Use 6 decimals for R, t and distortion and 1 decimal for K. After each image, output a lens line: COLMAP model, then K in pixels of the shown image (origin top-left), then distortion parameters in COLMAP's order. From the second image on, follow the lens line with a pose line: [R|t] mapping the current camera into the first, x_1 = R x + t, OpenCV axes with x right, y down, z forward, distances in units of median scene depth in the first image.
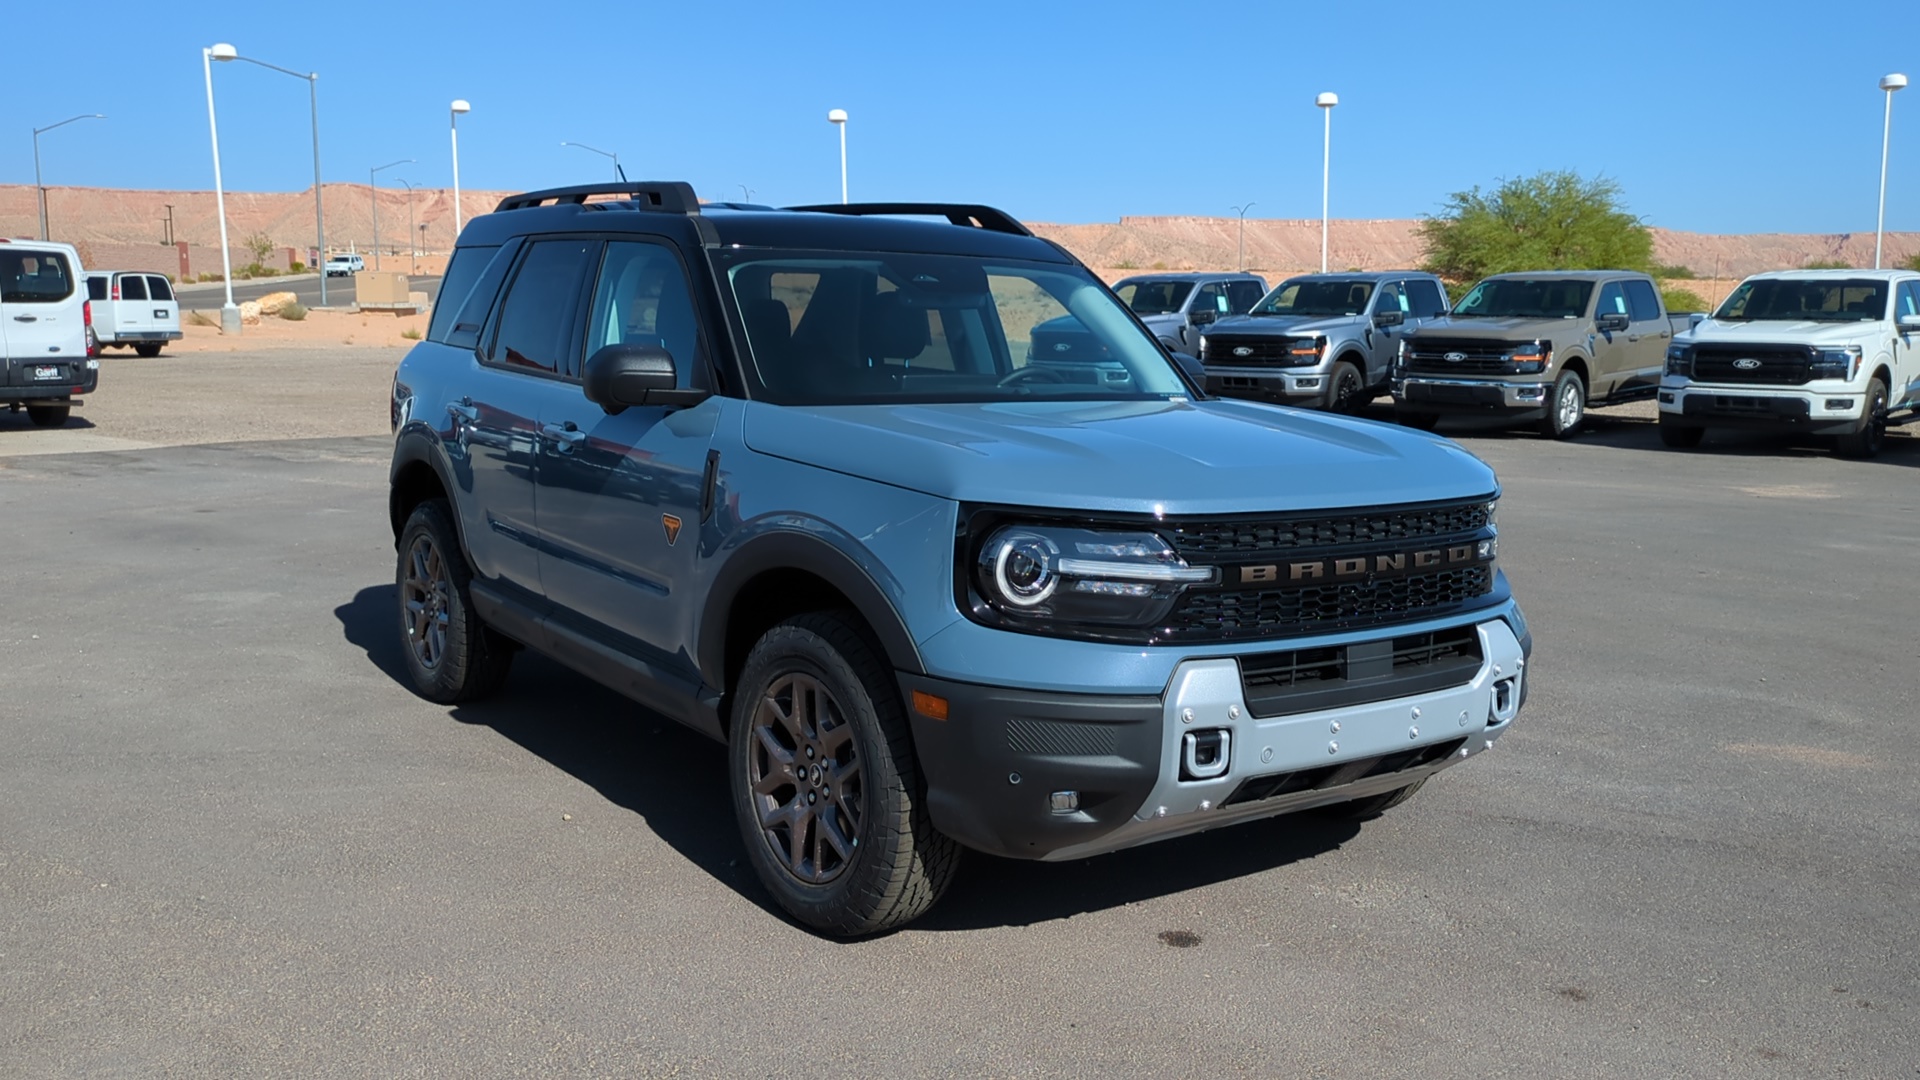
lens RADIAL K [[1650.8, 0, 969.9], [0, 1650.8, 543.8], [0, 0, 1]] dist [0.076756, -0.107895]
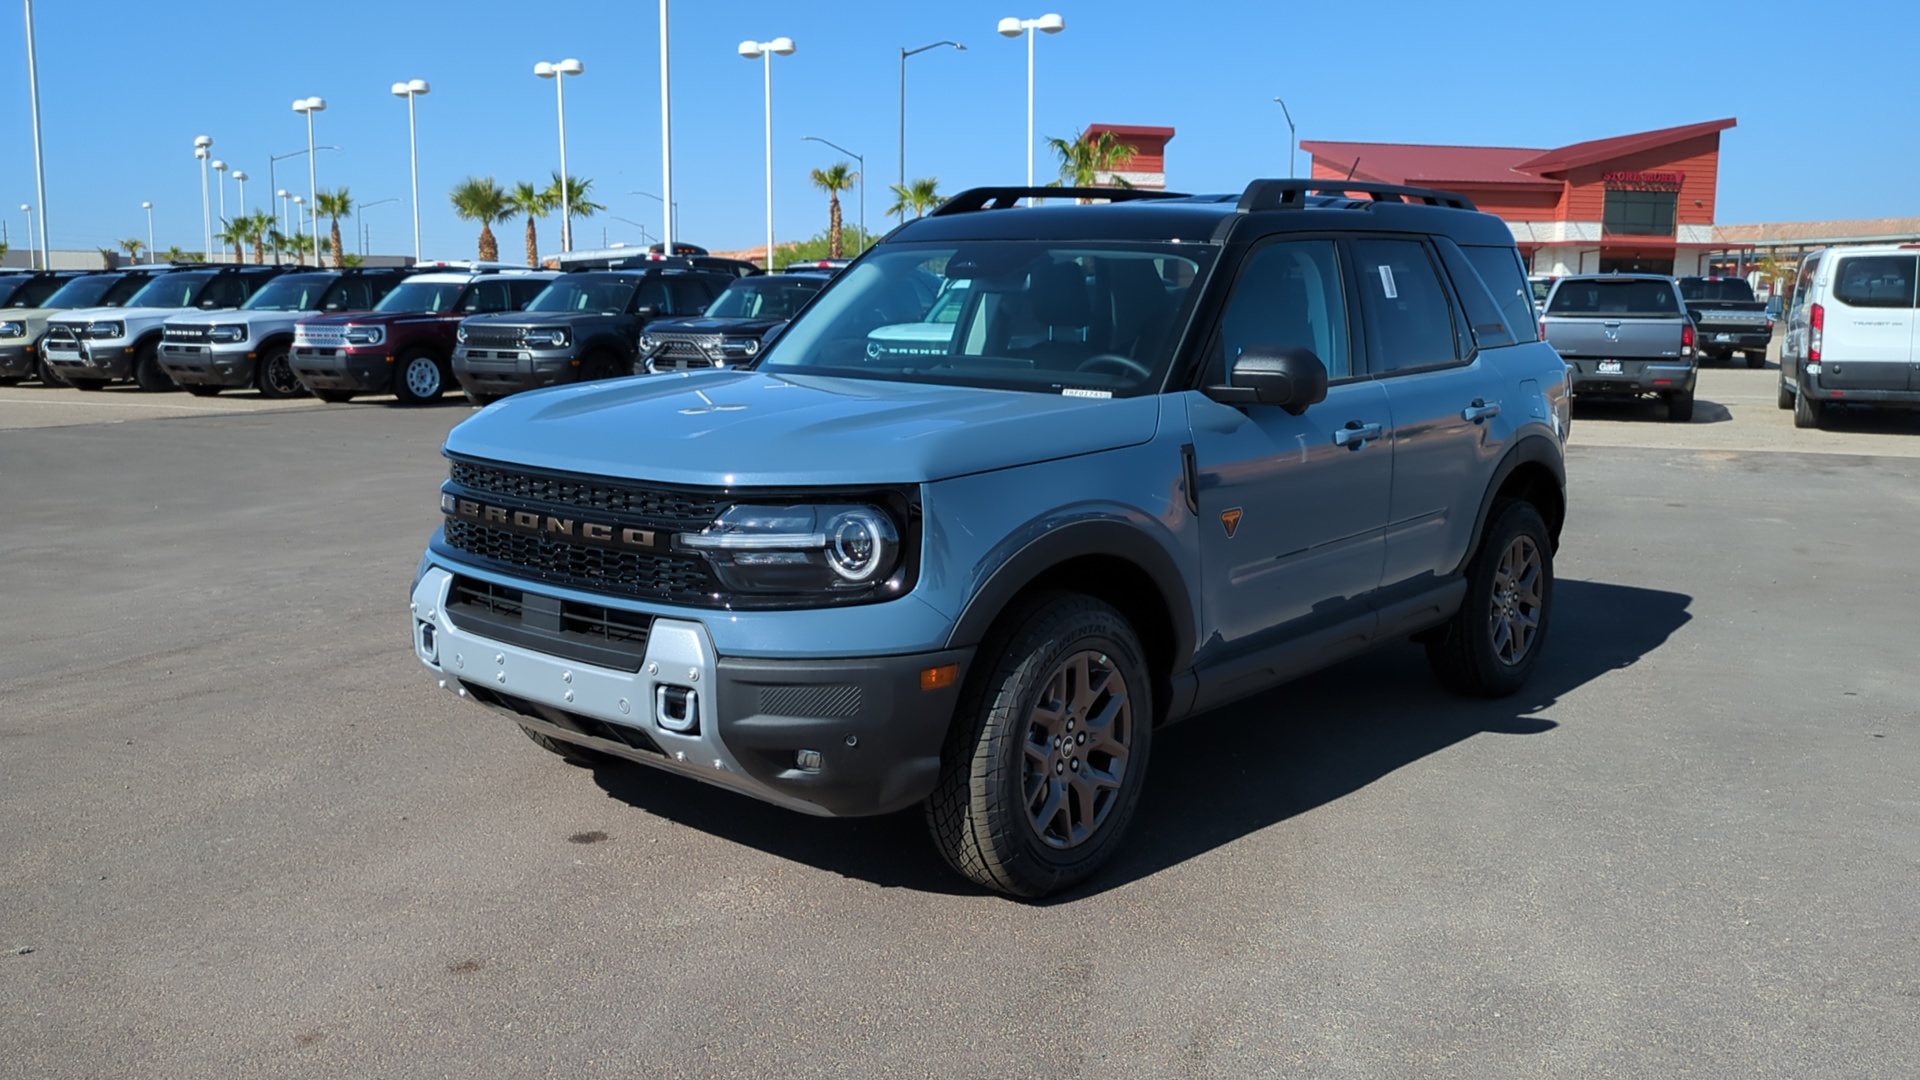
lens RADIAL K [[1650.8, 0, 969.9], [0, 1650.8, 543.8], [0, 0, 1]] dist [0.076756, -0.107895]
pose [[0.254298, 0.134617, -0.957711, 1.065108], [-0.141952, 0.984736, 0.100723, -0.096378], [0.956652, 0.110335, 0.269525, 0.777742]]
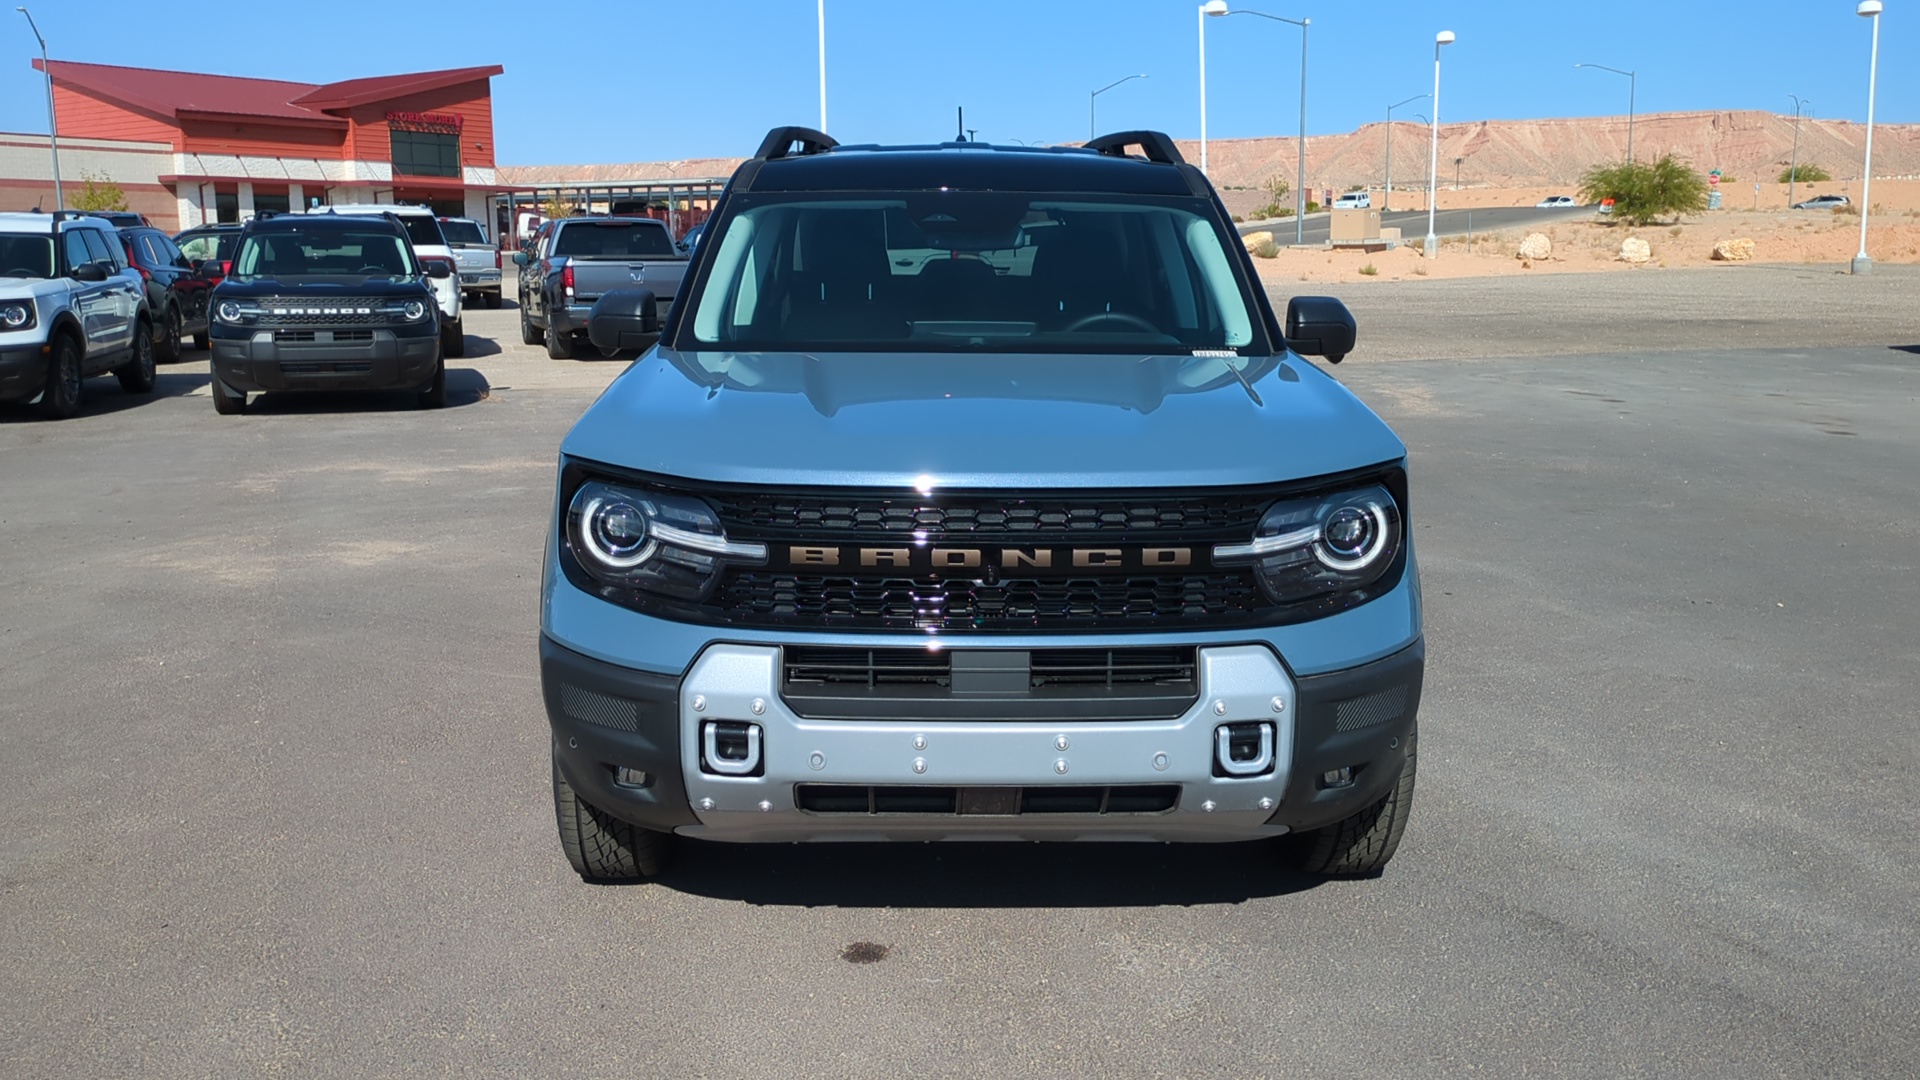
lens RADIAL K [[1652.7, 0, 978.5], [0, 1652.7, 537.1], [0, 0, 1]] dist [0.087752, -0.093568]
pose [[0.828808, 0.084083, -0.553180, 0.556061], [-0.064942, 0.996418, 0.054154, -0.034342], [0.555752, -0.008959, 0.831300, 0.240450]]
